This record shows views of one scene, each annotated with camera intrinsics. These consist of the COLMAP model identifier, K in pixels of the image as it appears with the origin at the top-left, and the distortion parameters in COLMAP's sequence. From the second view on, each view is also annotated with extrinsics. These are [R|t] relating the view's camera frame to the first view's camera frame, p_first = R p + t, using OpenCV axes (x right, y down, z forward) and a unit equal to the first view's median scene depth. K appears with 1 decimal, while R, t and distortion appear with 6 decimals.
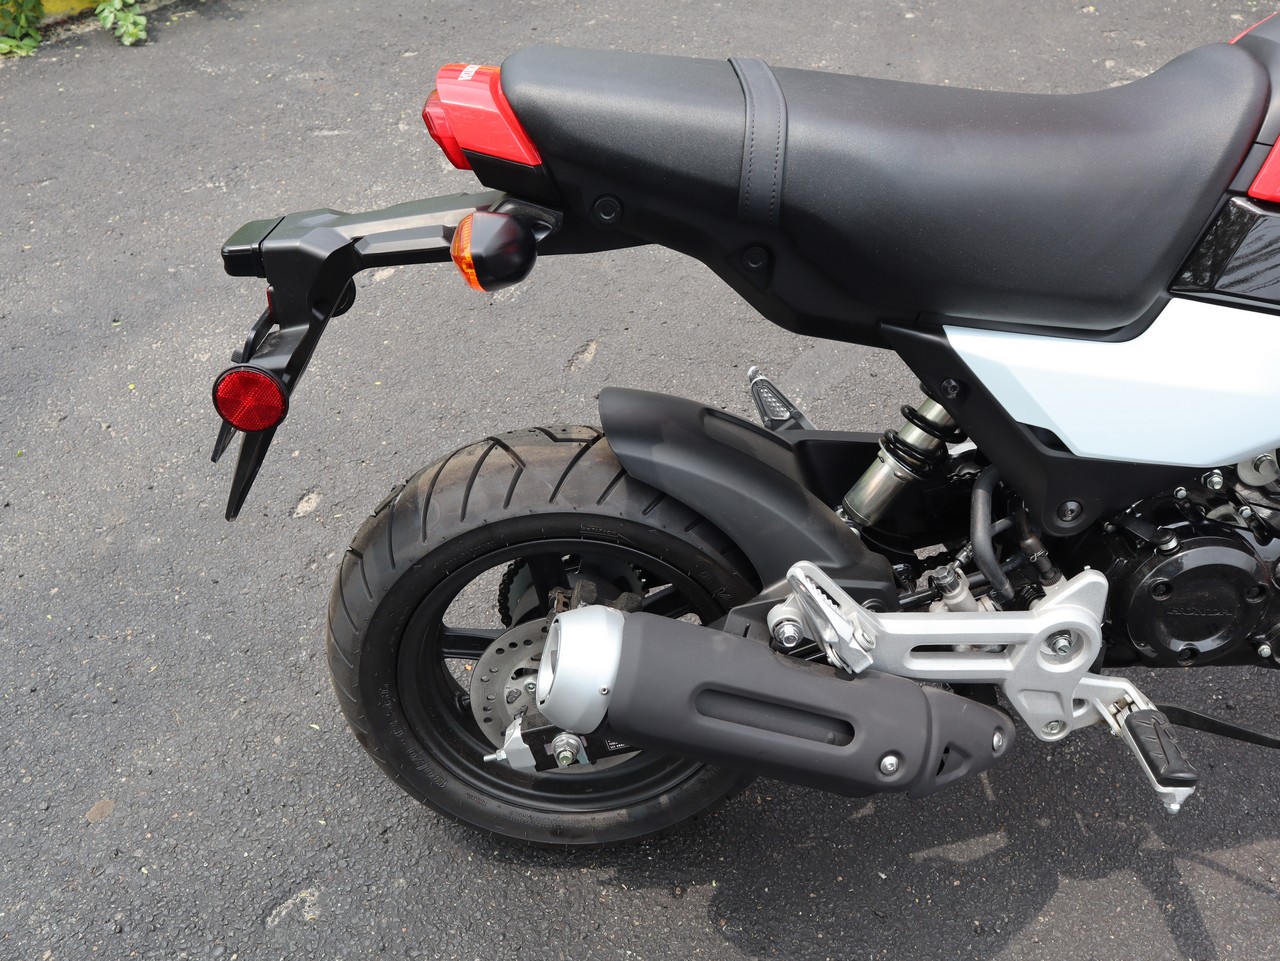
lens RADIAL K [[1172.4, 0, 638.6], [0, 1172.4, 481.3], [0, 0, 1]] dist [-0.070117, 0.067599]
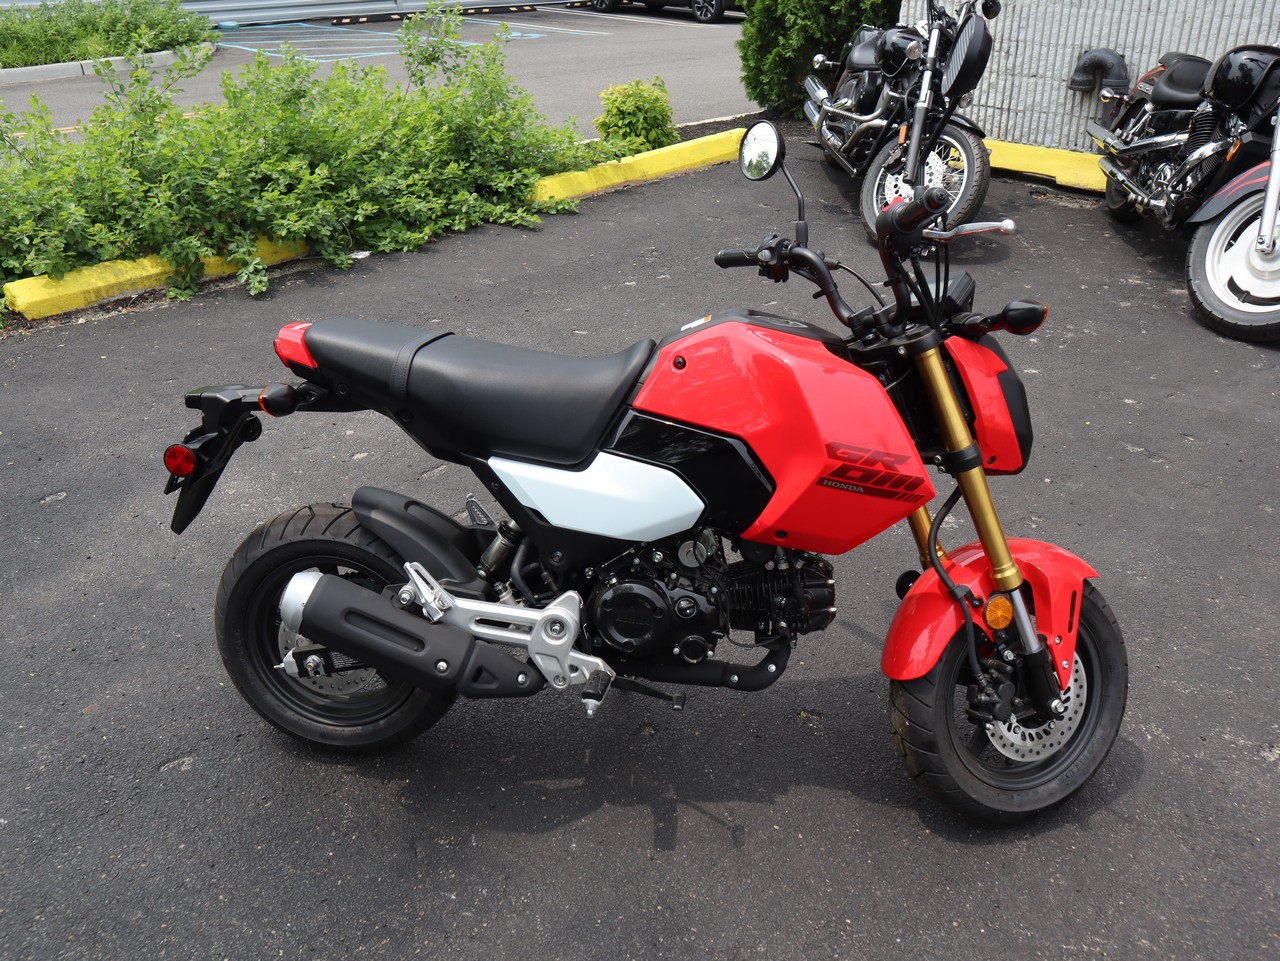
lens RADIAL K [[1126.5, 0, 641.1], [0, 1126.5, 481.3], [0, 0, 1]] dist [-0.077258, 0.061593]
pose [[0.990032, 0.092570, -0.106150, 0.651563], [-0.113785, 0.969861, -0.215458, 0.277077], [0.083006, 0.225388, 0.970727, -0.823353]]
